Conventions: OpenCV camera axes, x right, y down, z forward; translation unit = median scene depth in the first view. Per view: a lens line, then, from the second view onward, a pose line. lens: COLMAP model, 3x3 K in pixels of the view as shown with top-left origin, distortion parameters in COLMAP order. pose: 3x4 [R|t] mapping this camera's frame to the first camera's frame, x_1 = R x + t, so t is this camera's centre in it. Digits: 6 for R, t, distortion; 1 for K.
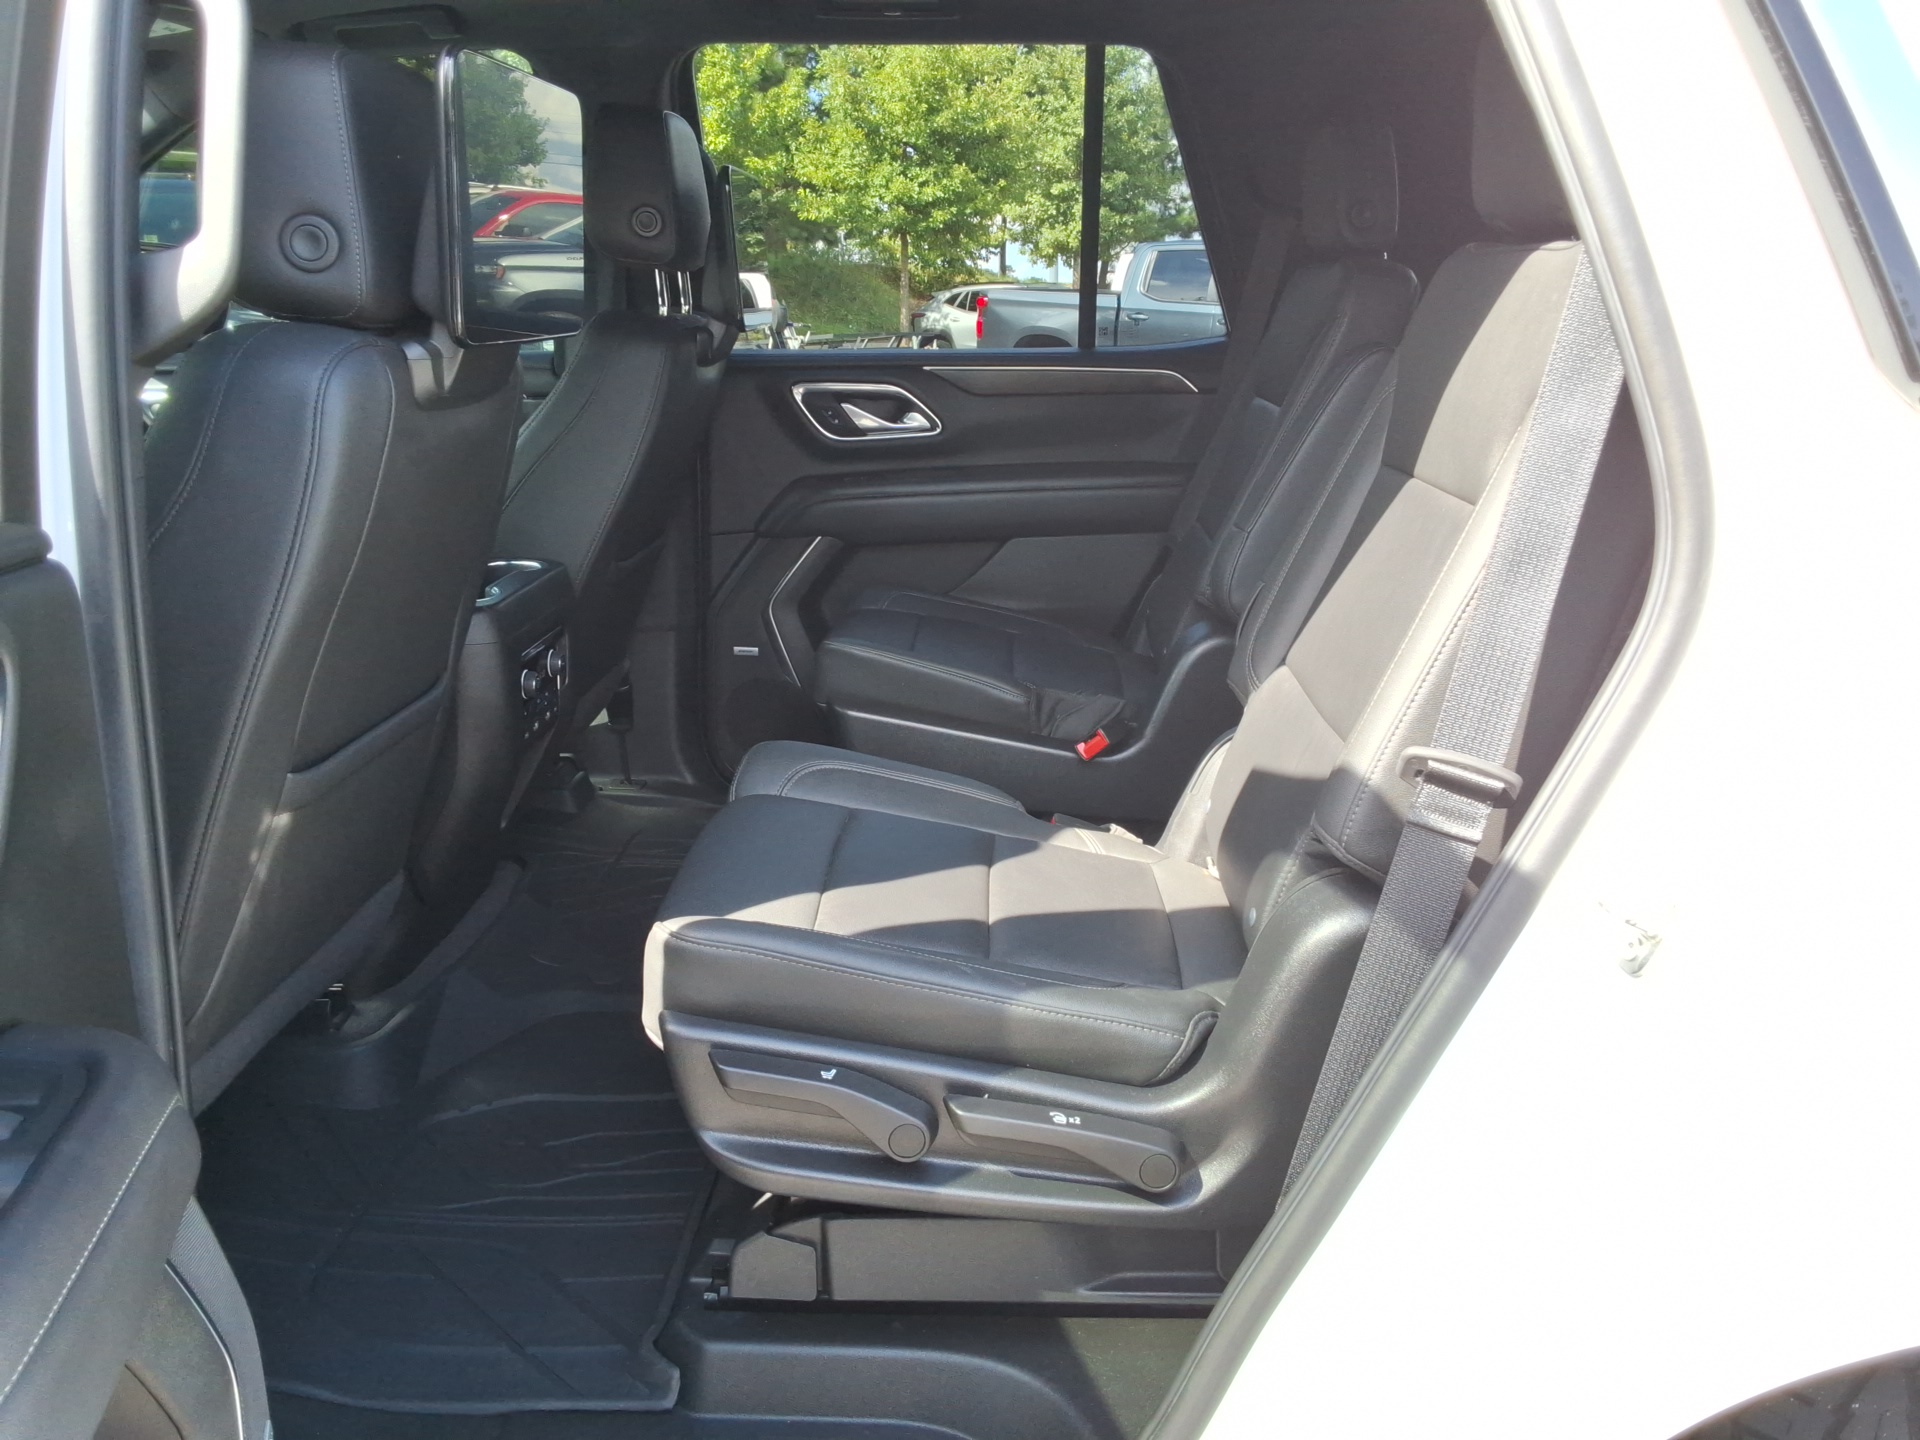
lens RADIAL K [[1551.8, 0, 972.4], [0, 1551.8, 710.1], [0, 0, 1]] dist [0.117111, -0.187570]
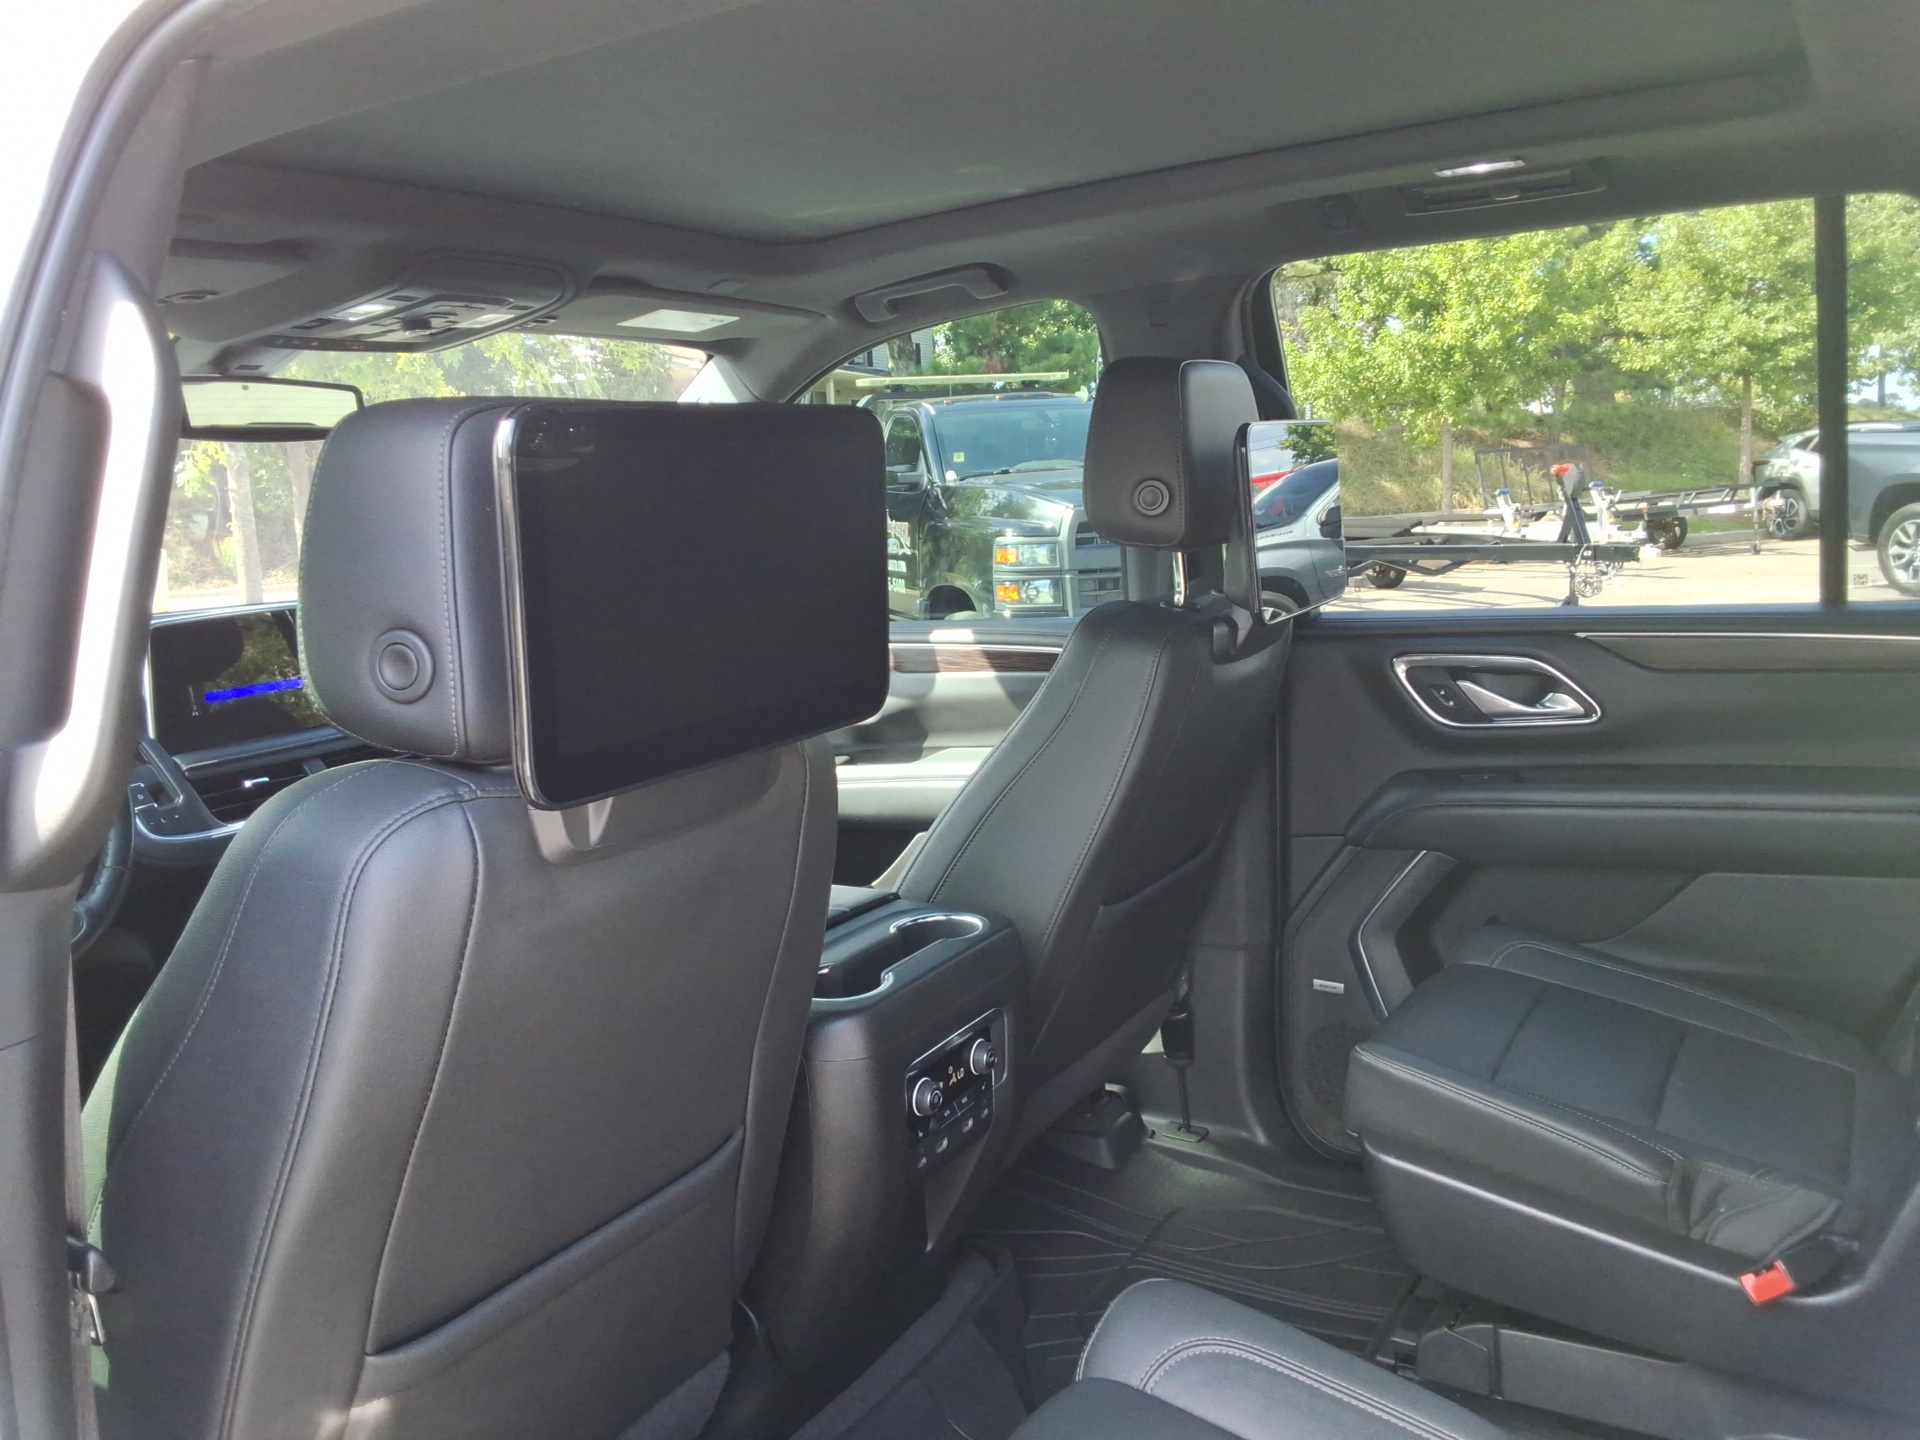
lens RADIAL K [[1551.8, 0, 971.2], [0, 1551.8, 697.5], [0, 0, 1]] dist [0.117111, -0.187570]
pose [[0.876042, 0.016821, -0.481941, 0.072645], [-0.068350, 0.993633, -0.089562, -0.096700], [0.477366, 0.111401, 0.871614, 0.201544]]
